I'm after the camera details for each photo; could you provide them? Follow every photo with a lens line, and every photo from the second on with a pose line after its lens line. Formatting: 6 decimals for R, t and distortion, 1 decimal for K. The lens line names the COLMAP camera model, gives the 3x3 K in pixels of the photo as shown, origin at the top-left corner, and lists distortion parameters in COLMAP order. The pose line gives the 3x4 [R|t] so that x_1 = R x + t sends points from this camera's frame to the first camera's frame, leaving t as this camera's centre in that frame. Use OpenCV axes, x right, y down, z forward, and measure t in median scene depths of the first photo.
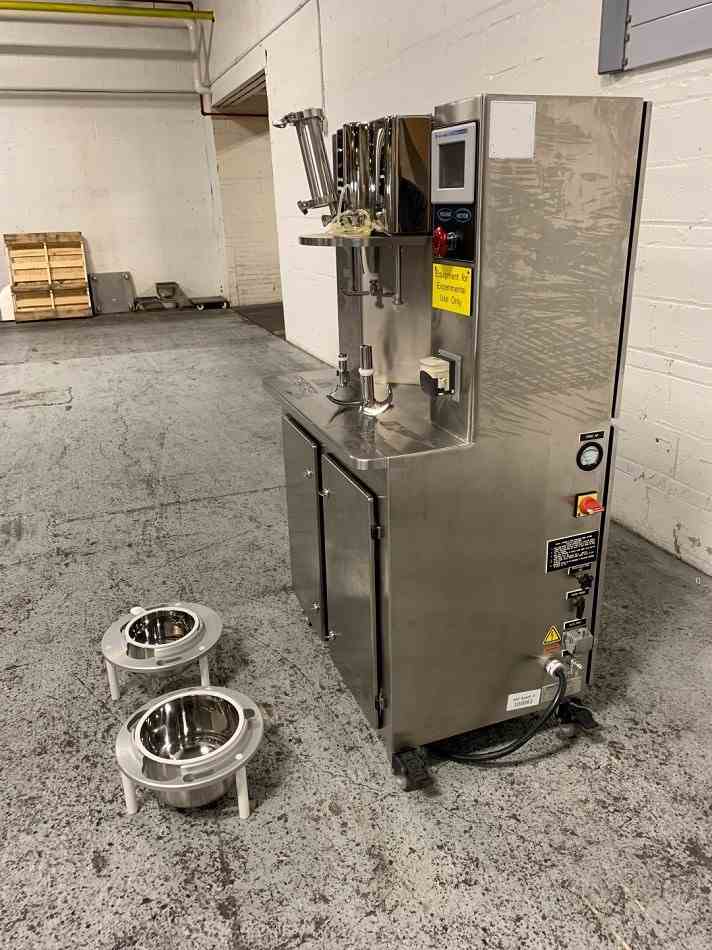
lens RADIAL K [[721.8, 0, 357.6], [0, 721.8, 473.6], [0, 0, 1]] dist [0.014874, -0.011394]
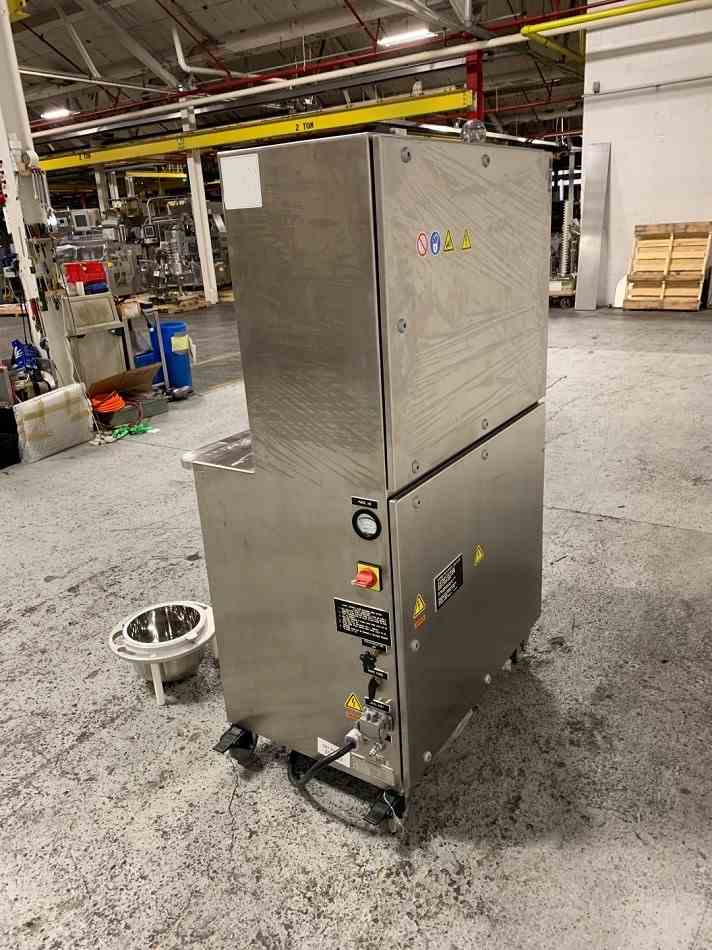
lens RADIAL K [[721.8, 0, 356.4], [0, 721.8, 472.7], [0, 0, 1]] dist [0.014874, -0.011394]
pose [[0.583761, 0.258428, -0.769700, 0.950740], [-0.240663, 0.960466, 0.139953, -0.201188], [0.775438, 0.103539, 0.622877, 0.404318]]
